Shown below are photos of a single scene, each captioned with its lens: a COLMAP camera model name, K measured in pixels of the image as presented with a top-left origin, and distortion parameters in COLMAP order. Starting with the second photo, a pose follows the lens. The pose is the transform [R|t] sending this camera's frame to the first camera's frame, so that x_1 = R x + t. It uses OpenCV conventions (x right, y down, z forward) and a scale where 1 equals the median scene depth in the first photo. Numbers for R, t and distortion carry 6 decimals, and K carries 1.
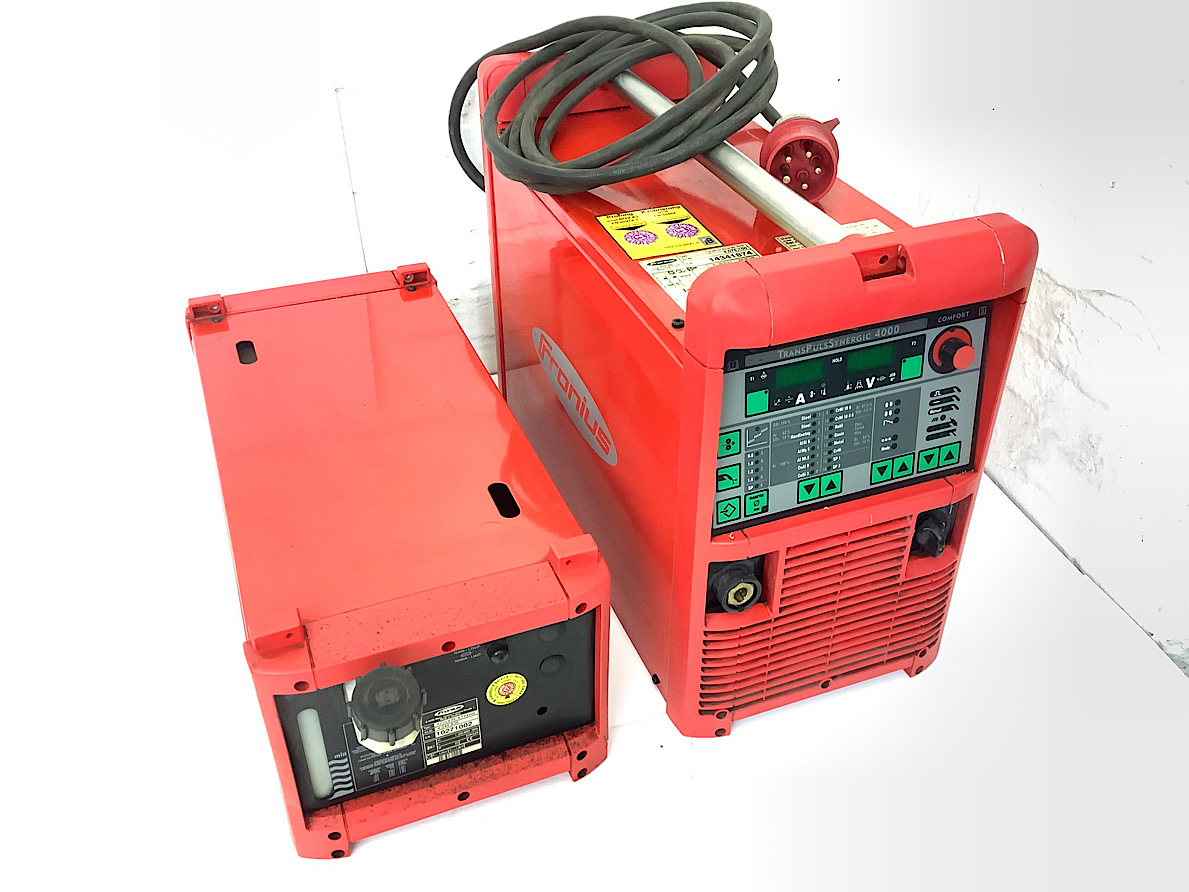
lens RADIAL K [[1085.1, 0, 594.5], [0, 1085.1, 446.0], [0, 0, 1]] dist [0.112750, -0.188839]
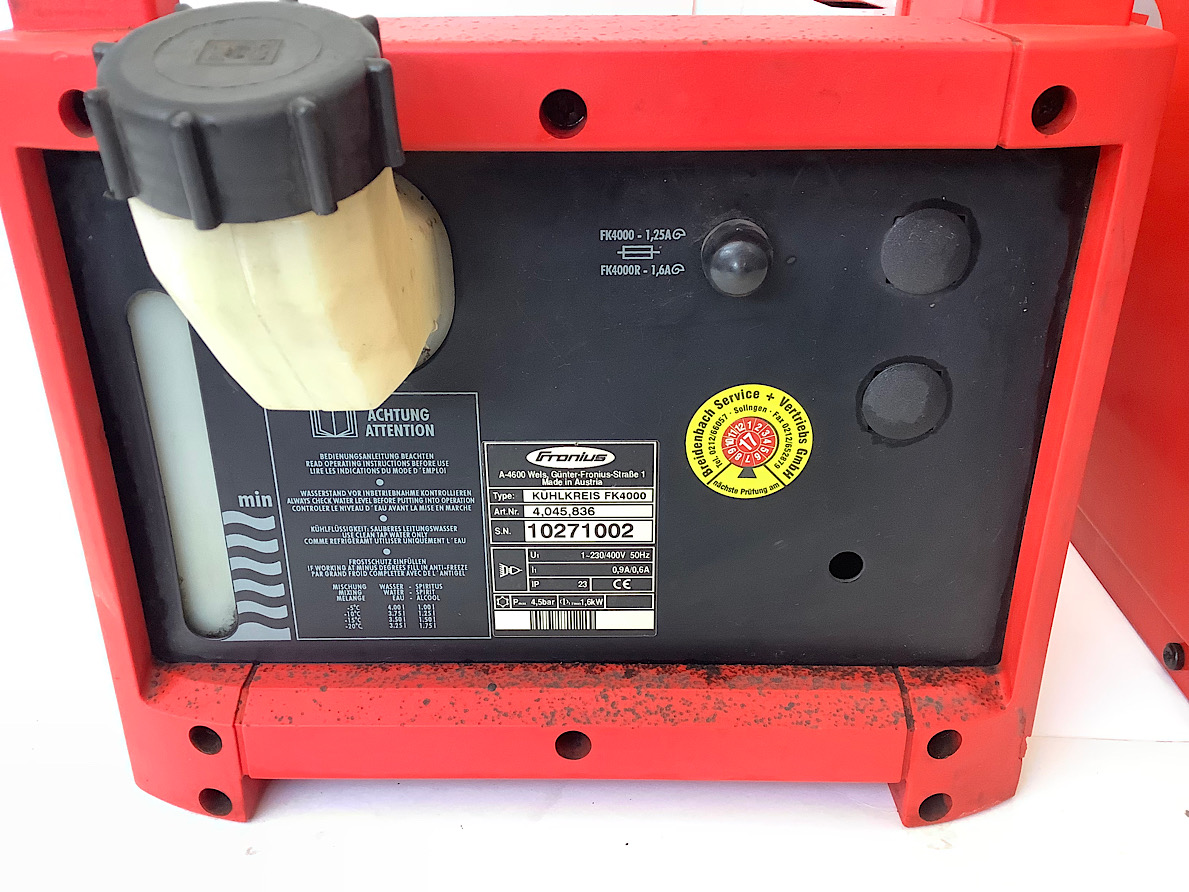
lens RADIAL K [[1085.1, 0, 594.5], [0, 1085.1, 446.0], [0, 0, 1]] dist [0.112750, -0.188839]
pose [[0.924883, 0.159573, -0.345149, -0.009287], [-0.217233, 0.966716, -0.135169, 0.278508], [0.312091, 0.199993, 0.928764, 0.675800]]
